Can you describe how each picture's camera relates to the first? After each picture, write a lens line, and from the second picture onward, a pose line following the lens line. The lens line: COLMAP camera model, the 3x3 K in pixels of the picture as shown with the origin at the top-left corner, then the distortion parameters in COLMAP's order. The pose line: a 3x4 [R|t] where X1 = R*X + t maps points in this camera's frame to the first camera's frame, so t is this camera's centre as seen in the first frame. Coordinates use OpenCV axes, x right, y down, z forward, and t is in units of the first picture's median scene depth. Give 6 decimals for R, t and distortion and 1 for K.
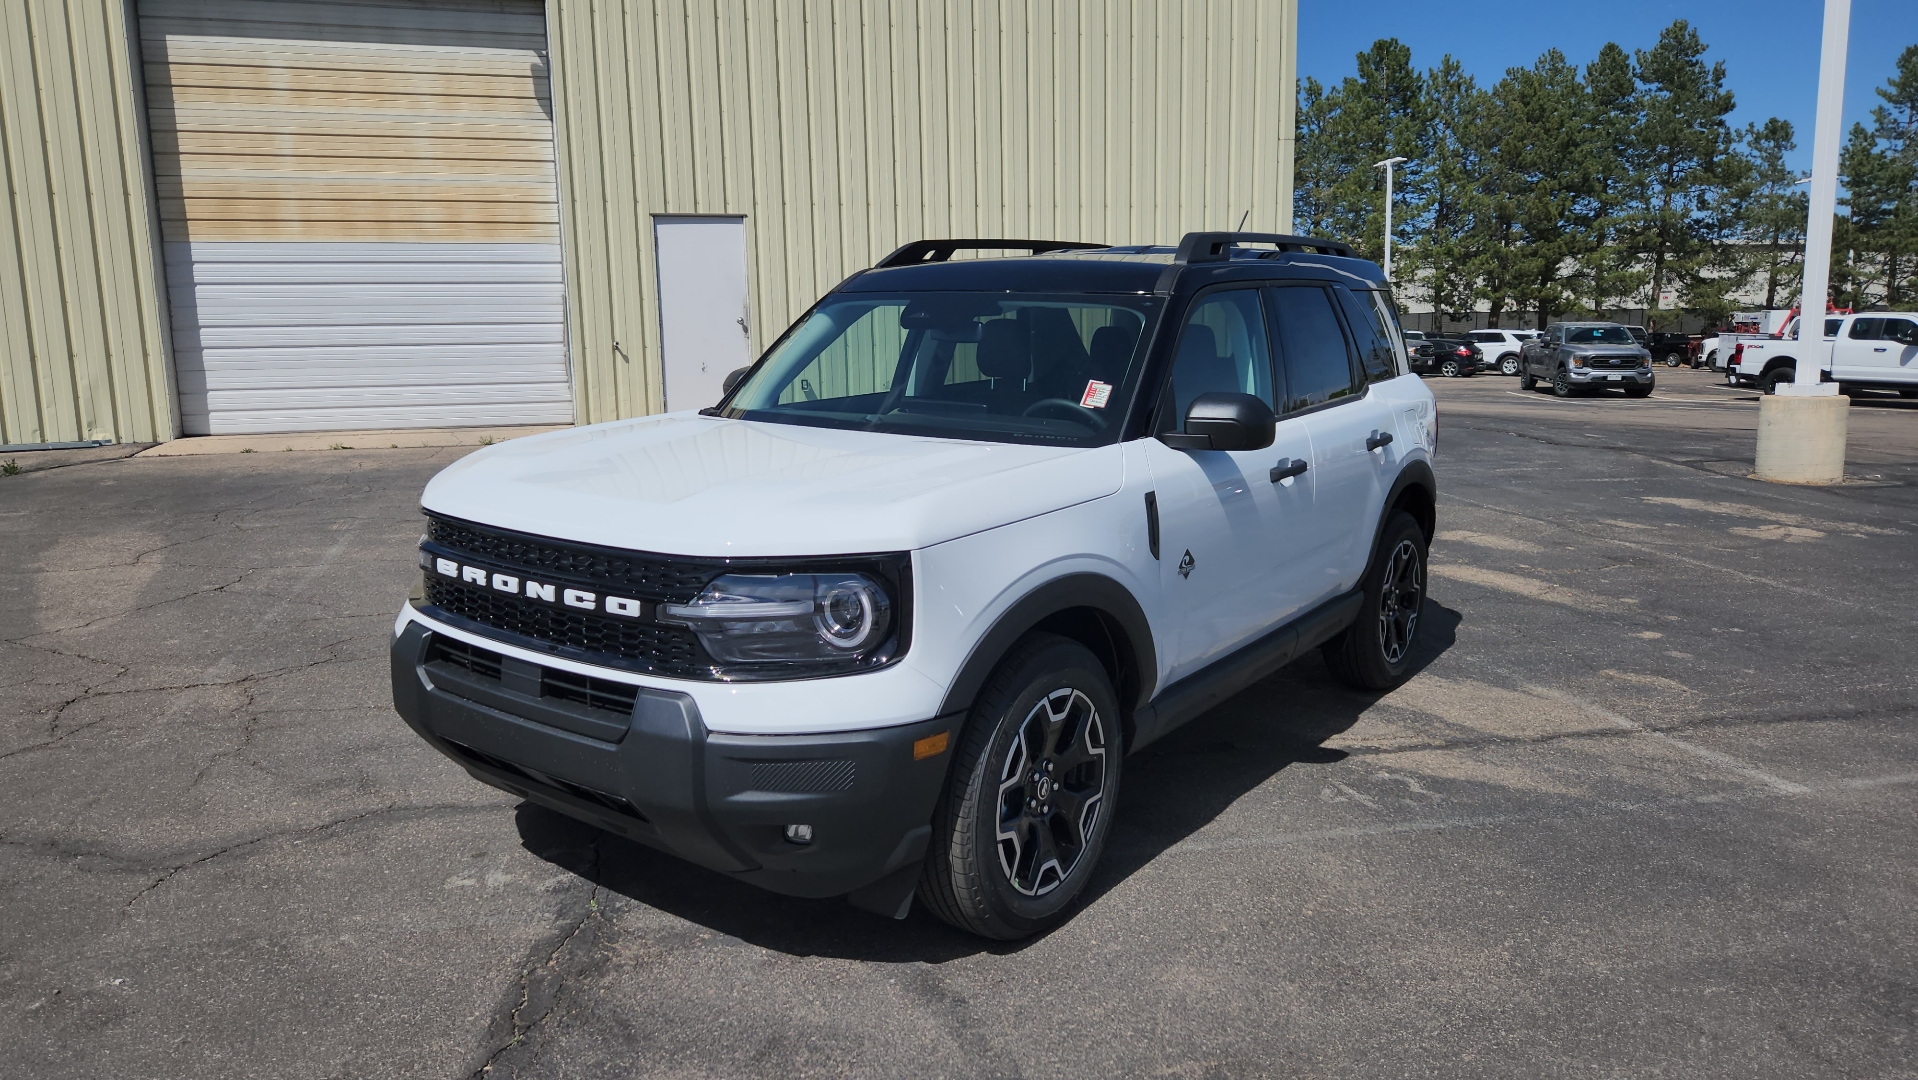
lens RADIAL K [[1284.0, 0, 919.9], [0, 1284.0, 524.2], [0, 0, 1]] dist [0.068894, -0.052829]
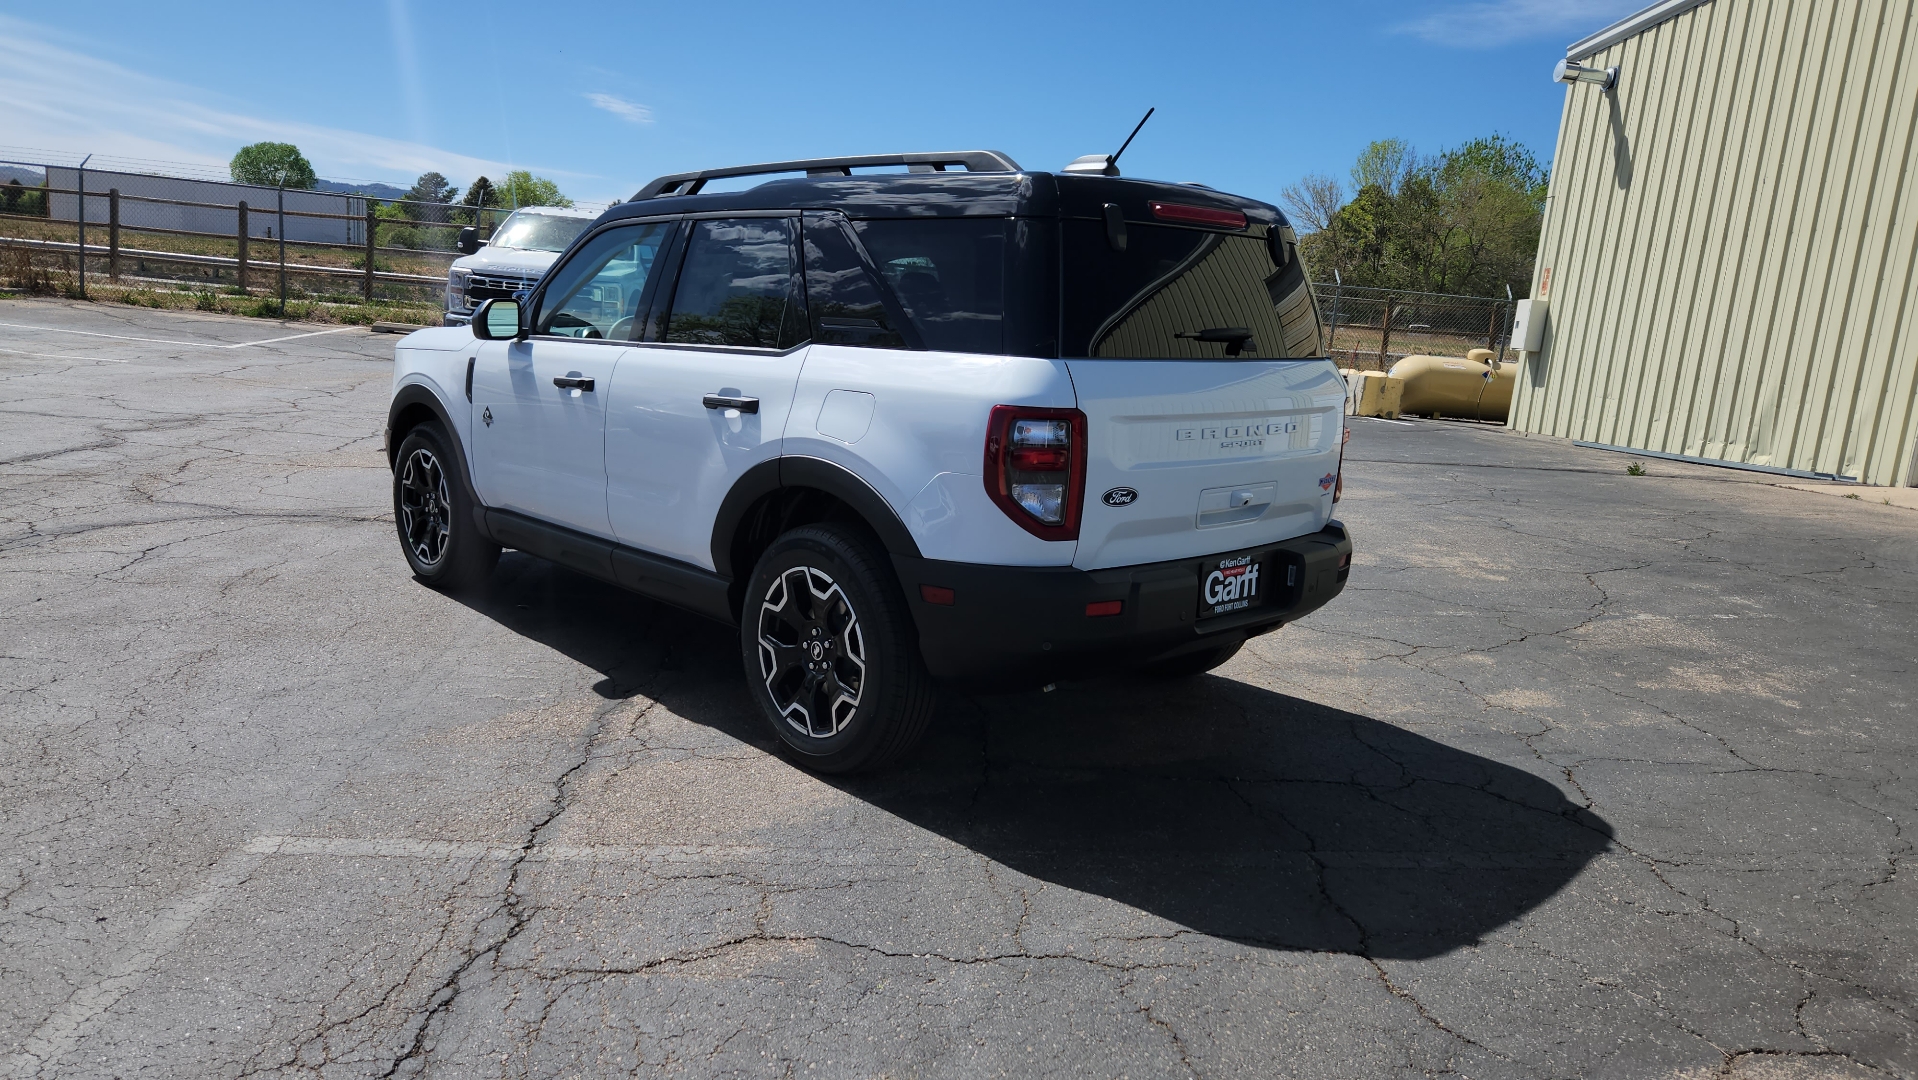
lens RADIAL K [[1282.6, 0, 923.1], [0, 1282.6, 541.7], [0, 0, 1]] dist [0.066524, -0.050520]
pose [[-0.169542, 0.167561, -0.971174, 1.151044], [-0.217274, 0.954838, 0.202673, -0.173436], [0.961274, 0.245373, -0.125479, 1.255324]]
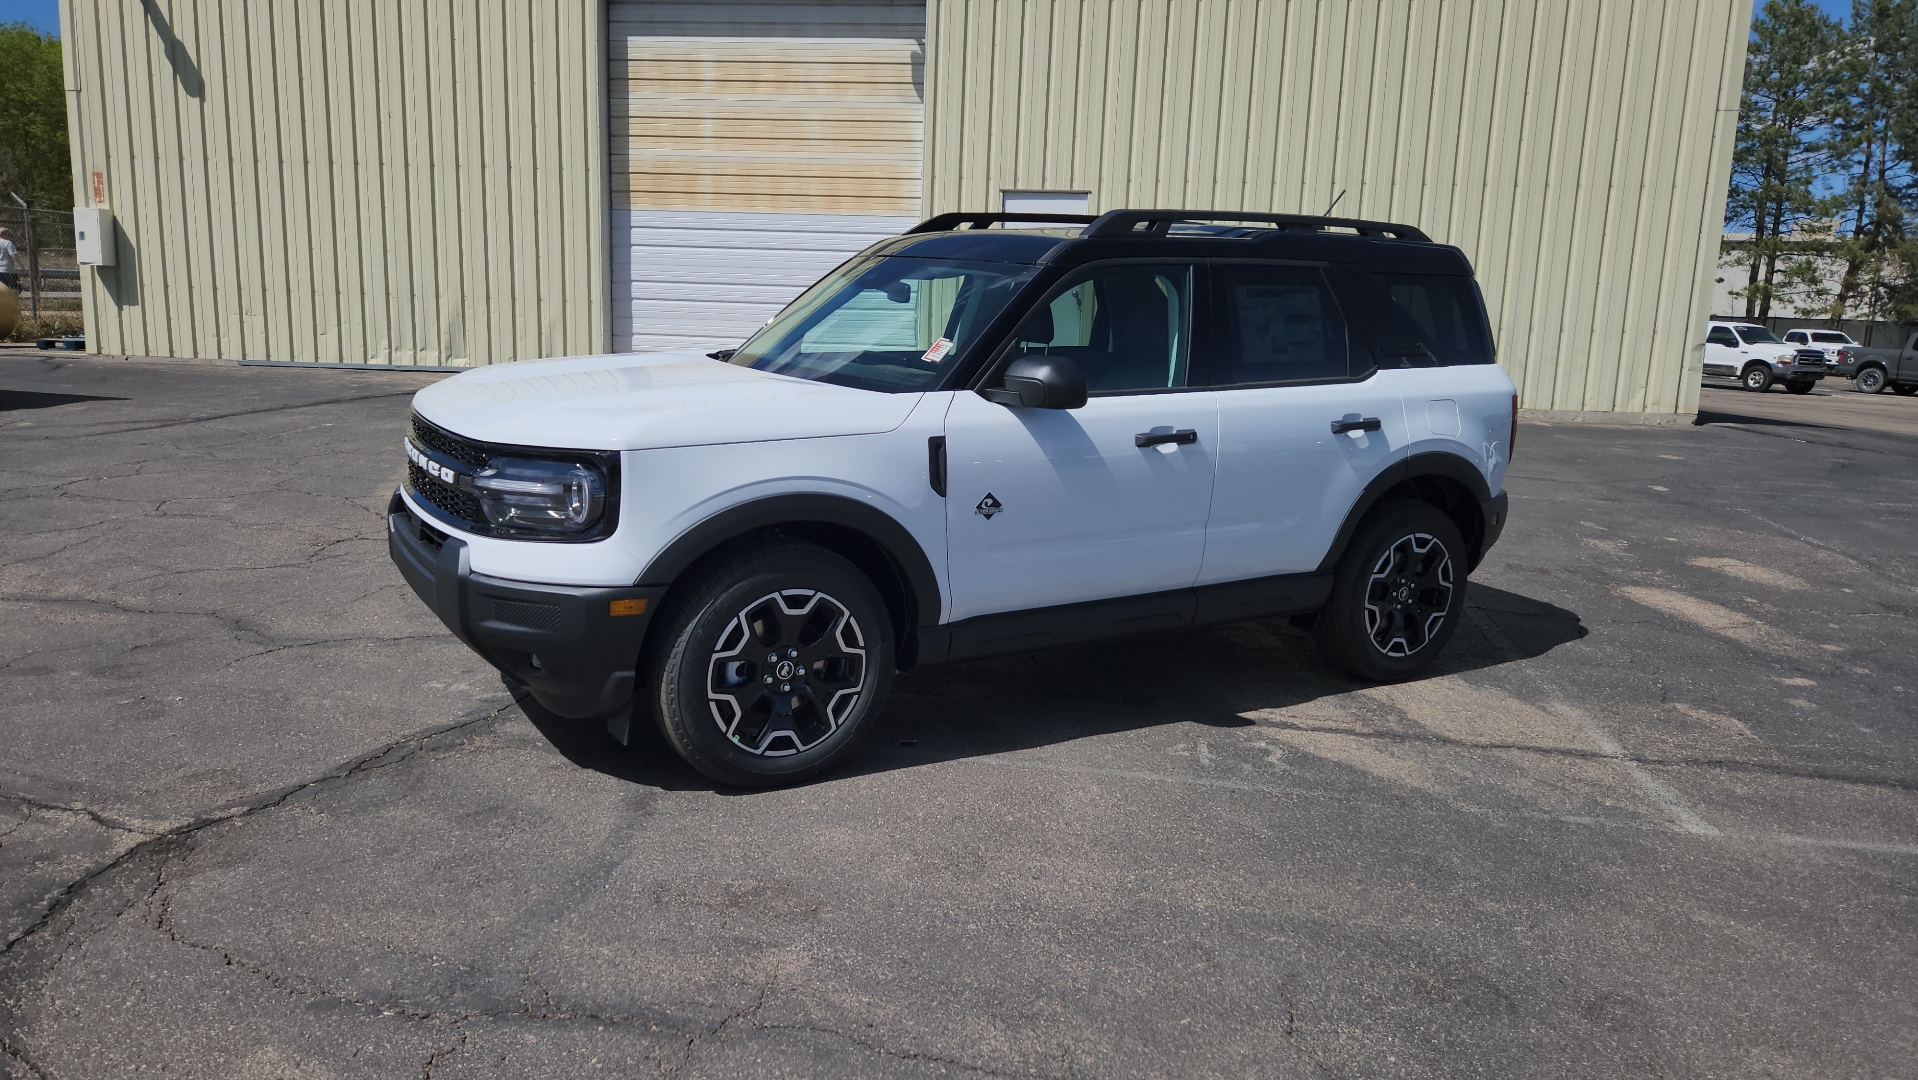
lens RADIAL K [[1284.0, 0, 925.7], [0, 1284.0, 531.7], [0, 0, 1]] dist [0.068894, -0.052829]
pose [[0.926930, 0.108395, -0.359236, 0.418413], [-0.100565, 0.994107, 0.040472, 0.010257], [0.361506, -0.001388, 0.932369, -0.044186]]
